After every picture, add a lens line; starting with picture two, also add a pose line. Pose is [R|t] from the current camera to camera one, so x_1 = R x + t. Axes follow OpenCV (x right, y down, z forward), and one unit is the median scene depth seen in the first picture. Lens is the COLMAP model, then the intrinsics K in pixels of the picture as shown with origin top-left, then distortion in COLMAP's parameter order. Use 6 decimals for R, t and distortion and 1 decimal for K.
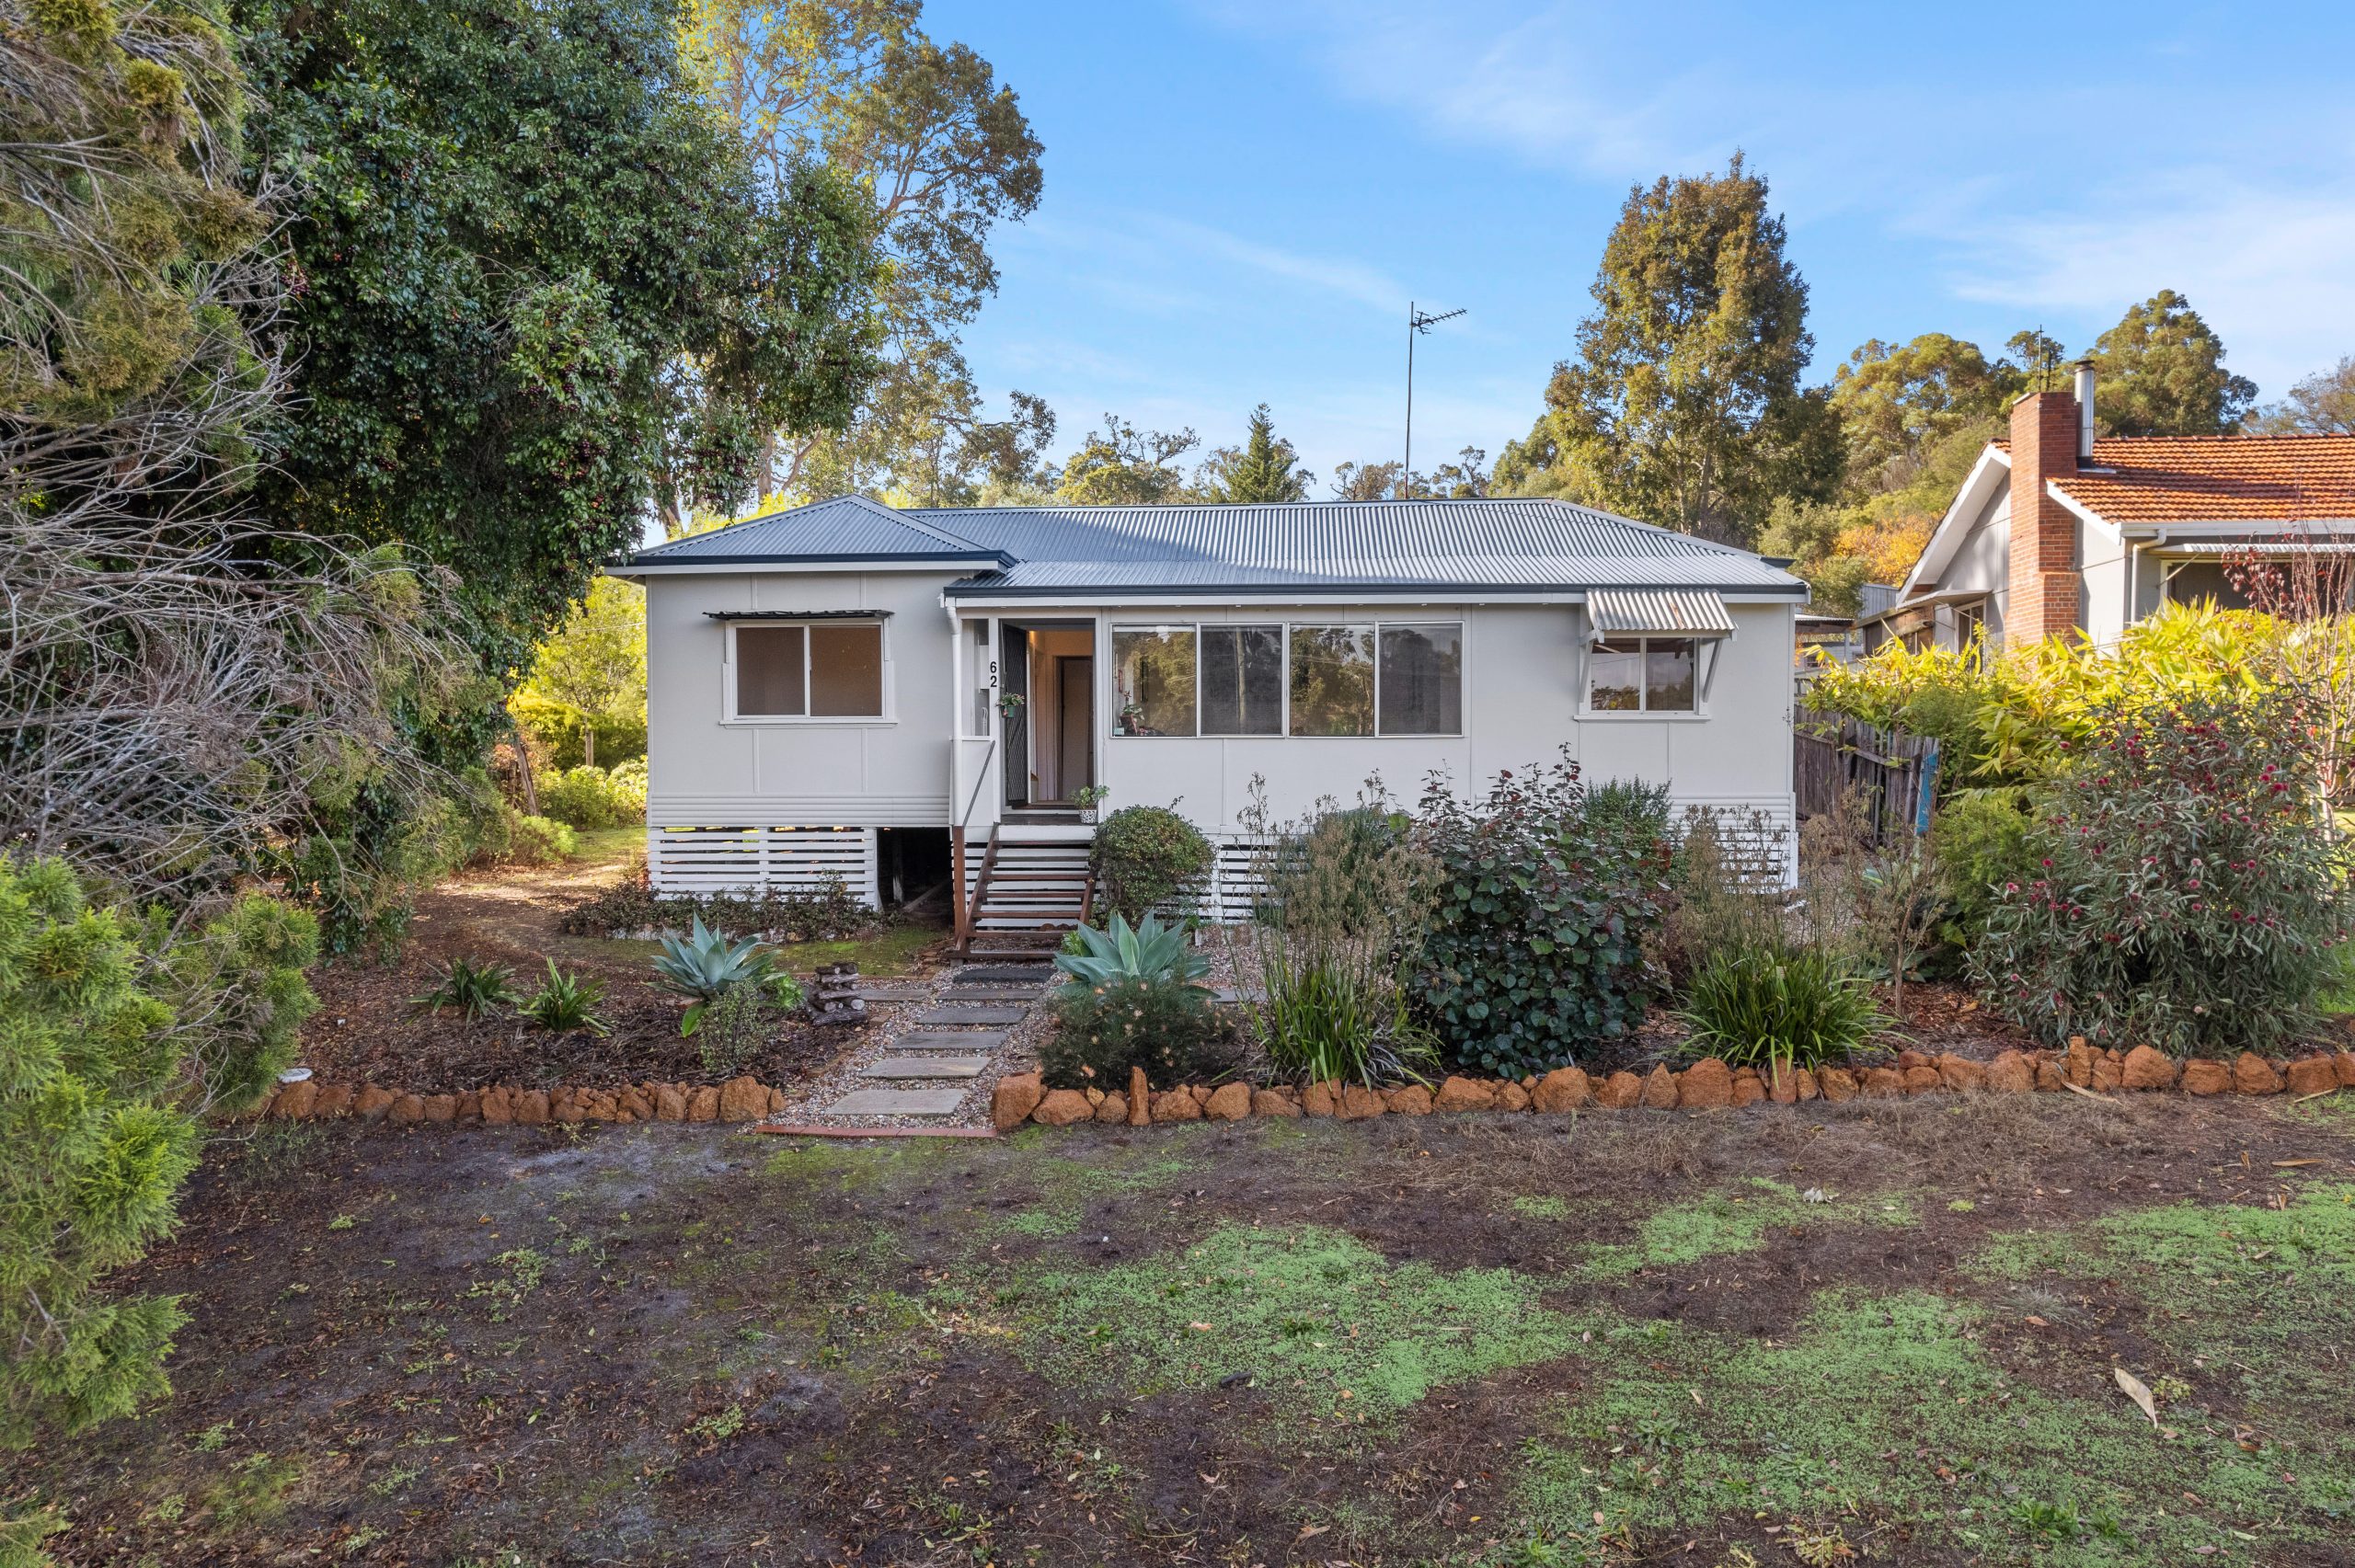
lens RADIAL K [[1441.7, 0, 1177.5], [0, 1441.7, 784.0], [0, 0, 1]] dist [-0.108269, 0.077159]
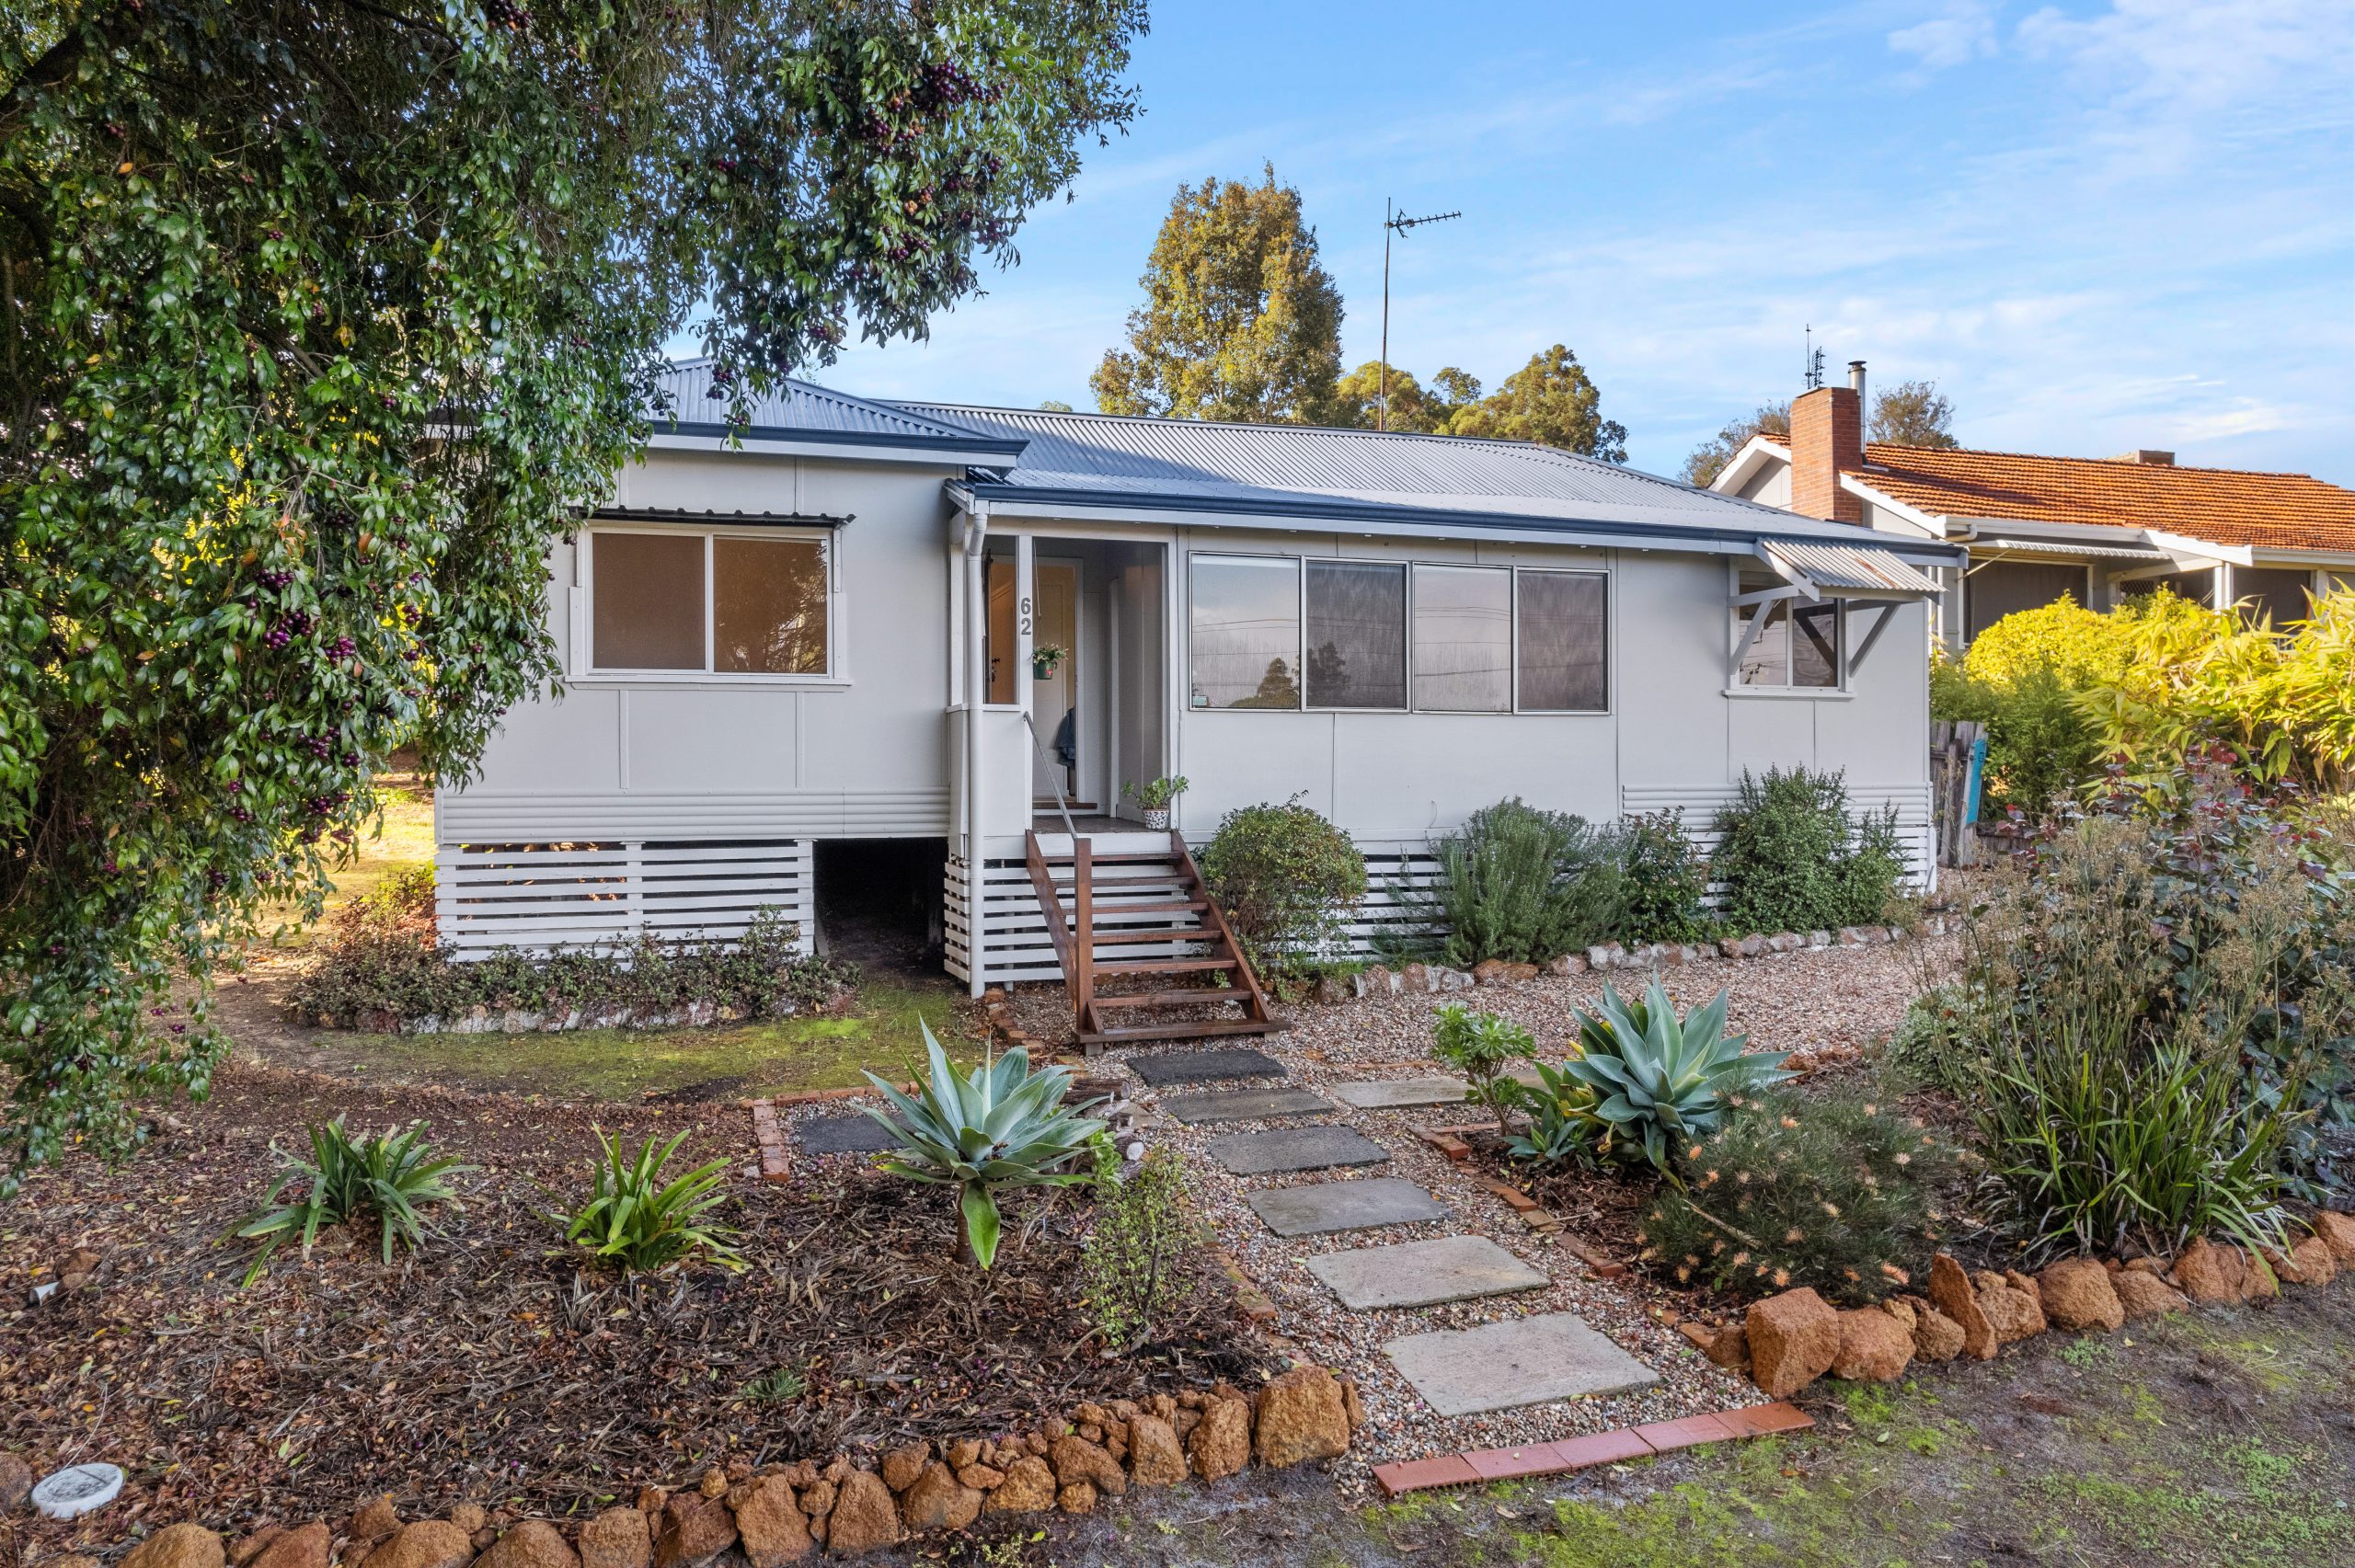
lens RADIAL K [[1441.7, 0, 1177.5], [0, 1441.7, 784.0], [0, 0, 1]] dist [-0.108269, 0.077159]
pose [[0.937653, -0.005317, 0.347532, -0.282971], [0.002647, 0.999963, 0.008159, -0.000967], [-0.347562, -0.006730, 0.937633, 0.309234]]
